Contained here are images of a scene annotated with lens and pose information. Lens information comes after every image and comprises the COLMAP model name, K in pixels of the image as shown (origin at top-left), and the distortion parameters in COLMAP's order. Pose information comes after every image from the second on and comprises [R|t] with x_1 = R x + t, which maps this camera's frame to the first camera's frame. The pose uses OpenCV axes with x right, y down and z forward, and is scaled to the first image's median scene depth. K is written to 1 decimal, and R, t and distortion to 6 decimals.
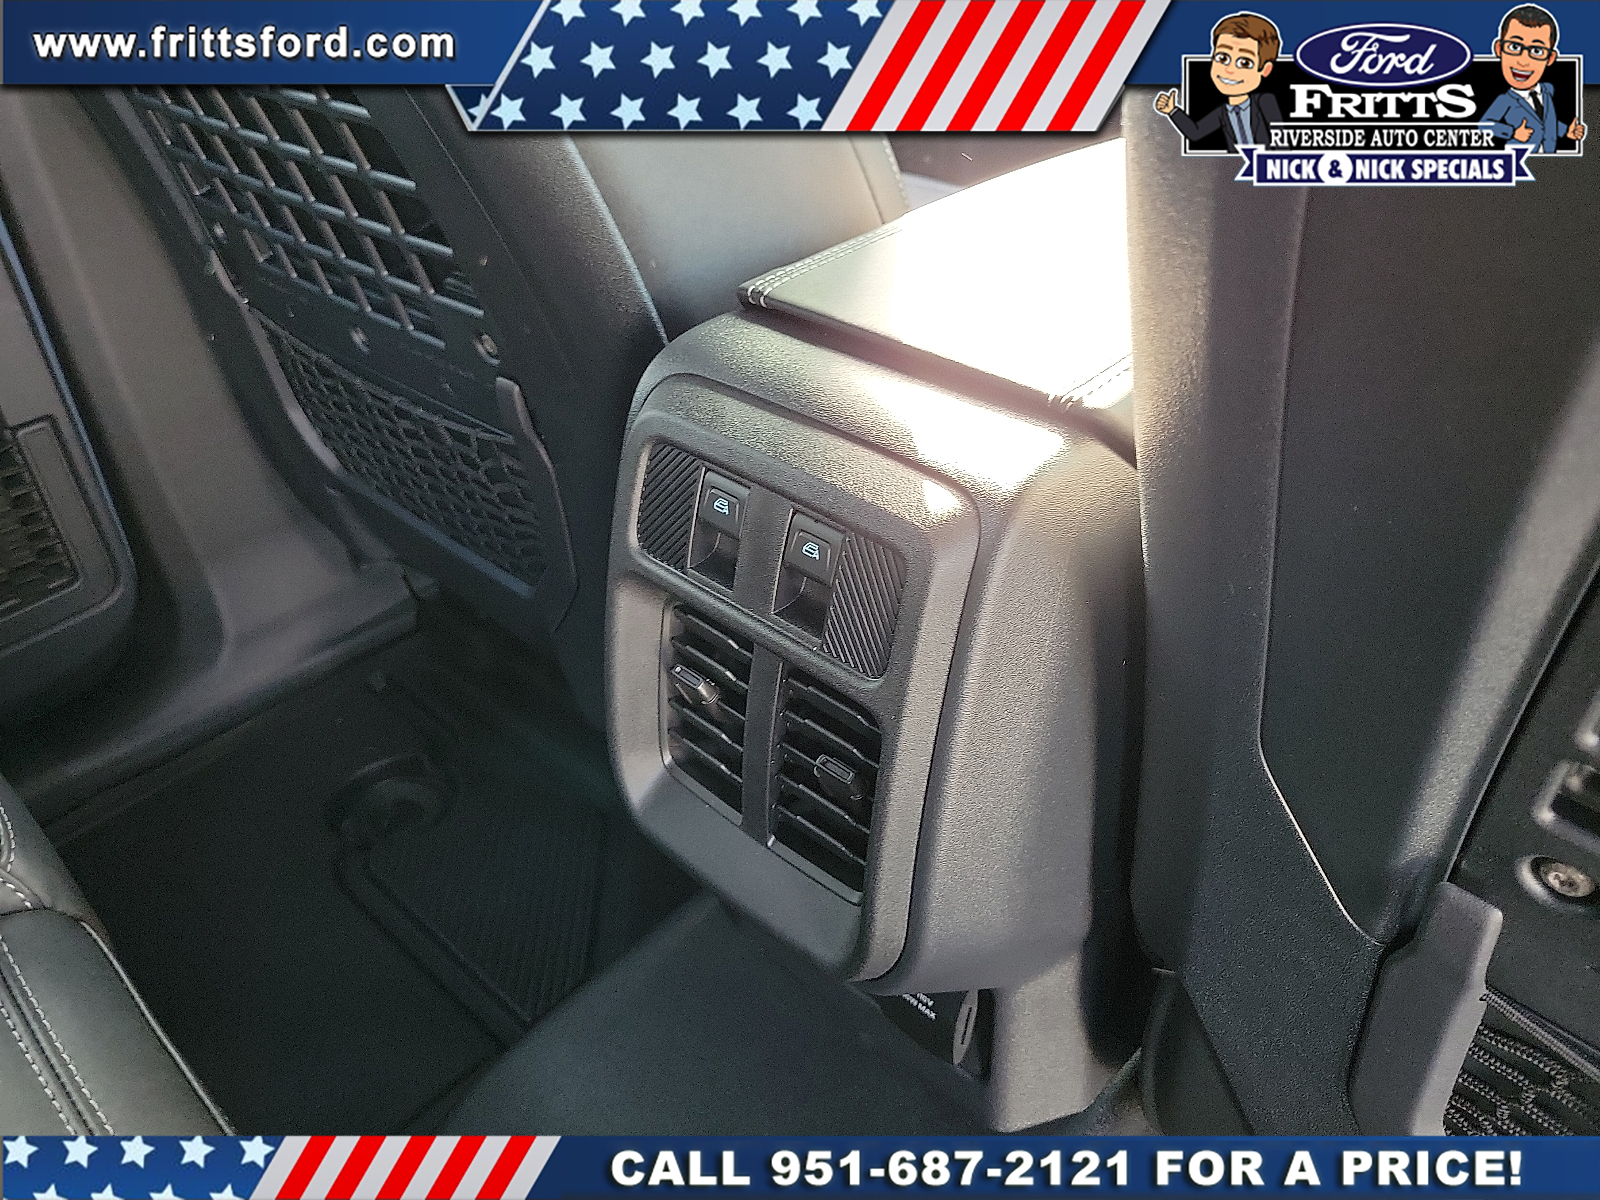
lens RADIAL K [[1227.0, 0, 800.0], [0, 1227.0, 600.0], [0, 0, 1]] dist [0.001465, 0.000588]
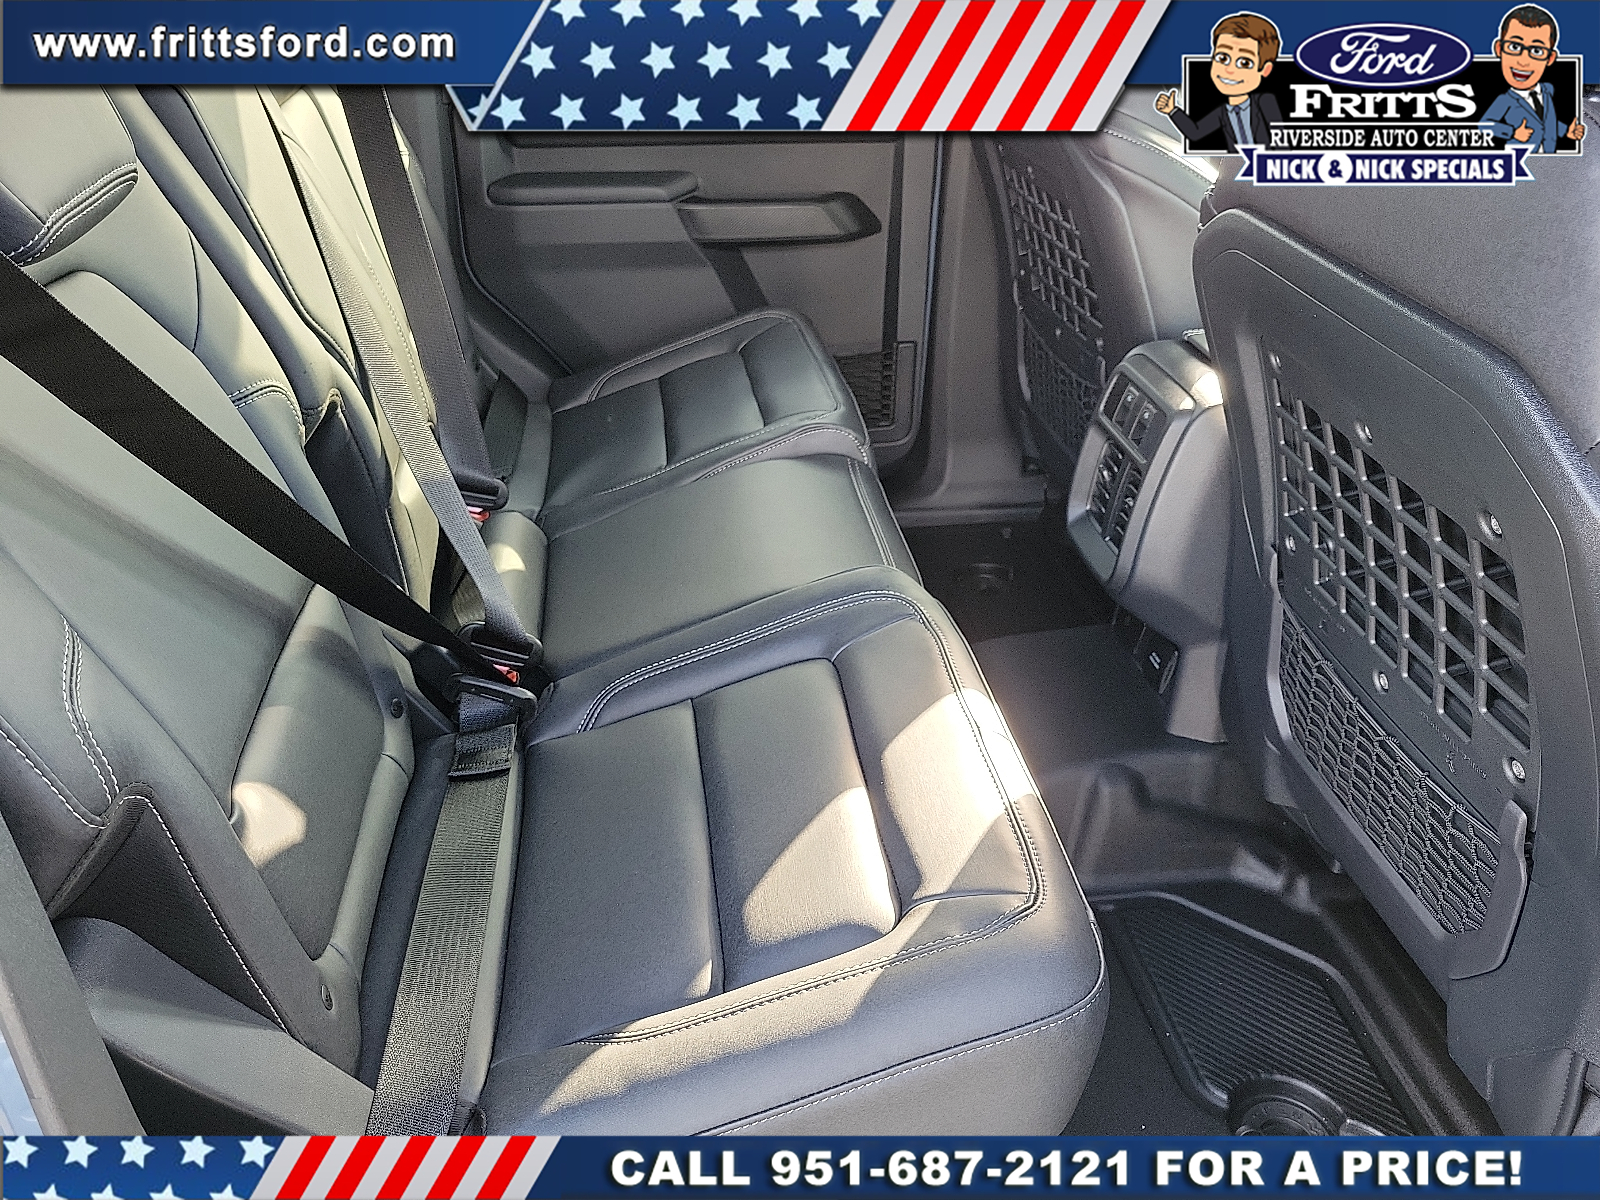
lens RADIAL K [[1227.0, 0, 800.0], [0, 1227.0, 600.0], [0, 0, 1]] dist [0.001465, 0.000588]
pose [[0.781371, 0.358973, -0.510488, 0.521145], [-0.397499, 0.916883, 0.036324, 0.299646], [0.481097, 0.174536, 0.859117, -0.926032]]
